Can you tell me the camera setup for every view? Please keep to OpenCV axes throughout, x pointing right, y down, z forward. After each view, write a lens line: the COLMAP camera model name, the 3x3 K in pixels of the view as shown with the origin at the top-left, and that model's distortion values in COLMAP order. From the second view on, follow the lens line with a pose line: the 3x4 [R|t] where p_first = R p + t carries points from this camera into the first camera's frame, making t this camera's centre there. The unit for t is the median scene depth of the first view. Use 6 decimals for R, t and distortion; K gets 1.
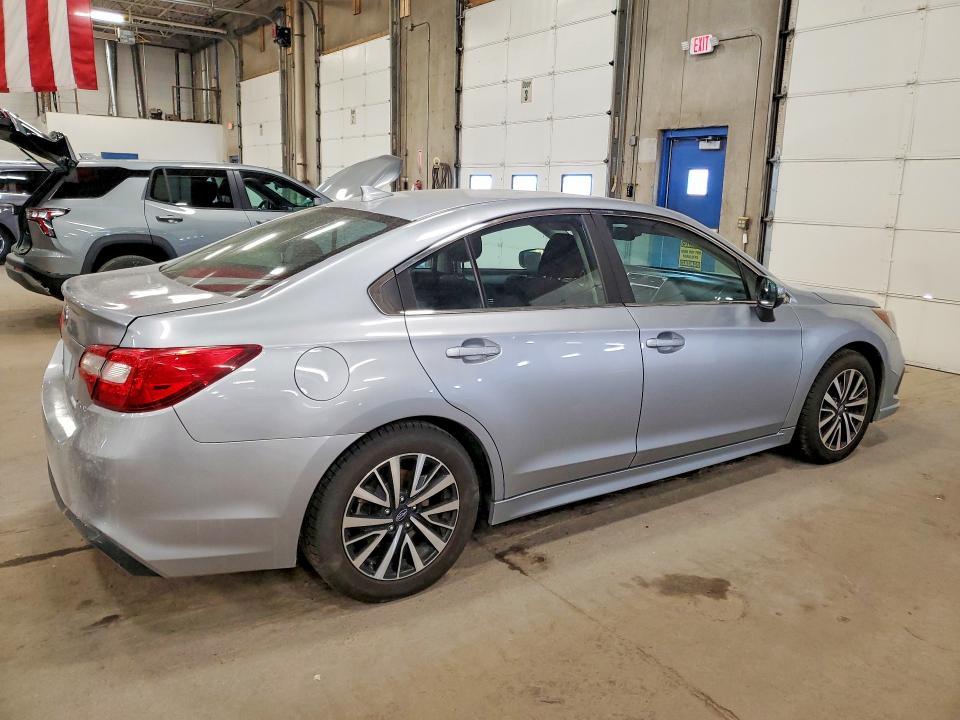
lens RADIAL K [[729.0, 0, 480.0], [0, 729.0, 360.0], [0, 0, 1]] dist [0.010846, 0.003351]
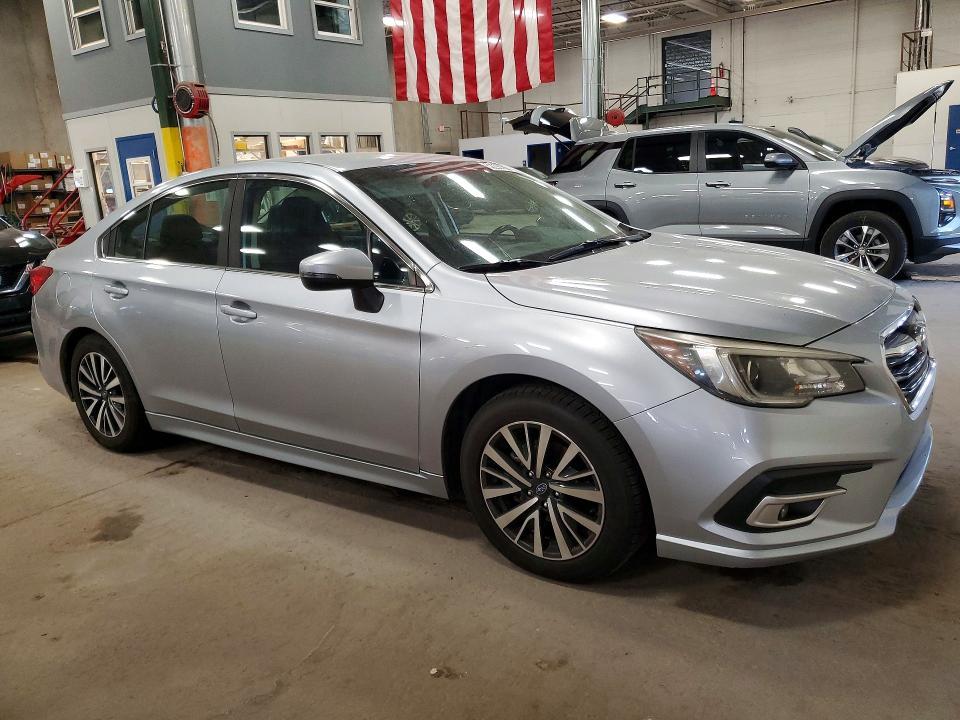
lens RADIAL K [[729.0, 0, 480.0], [0, 729.0, 360.0], [0, 0, 1]] dist [0.010846, 0.003351]
pose [[0.357228, 0.175615, -0.917359, 1.134996], [-0.129245, 0.982011, 0.137662, -0.120835], [0.925032, 0.069388, 0.373499, 0.850554]]
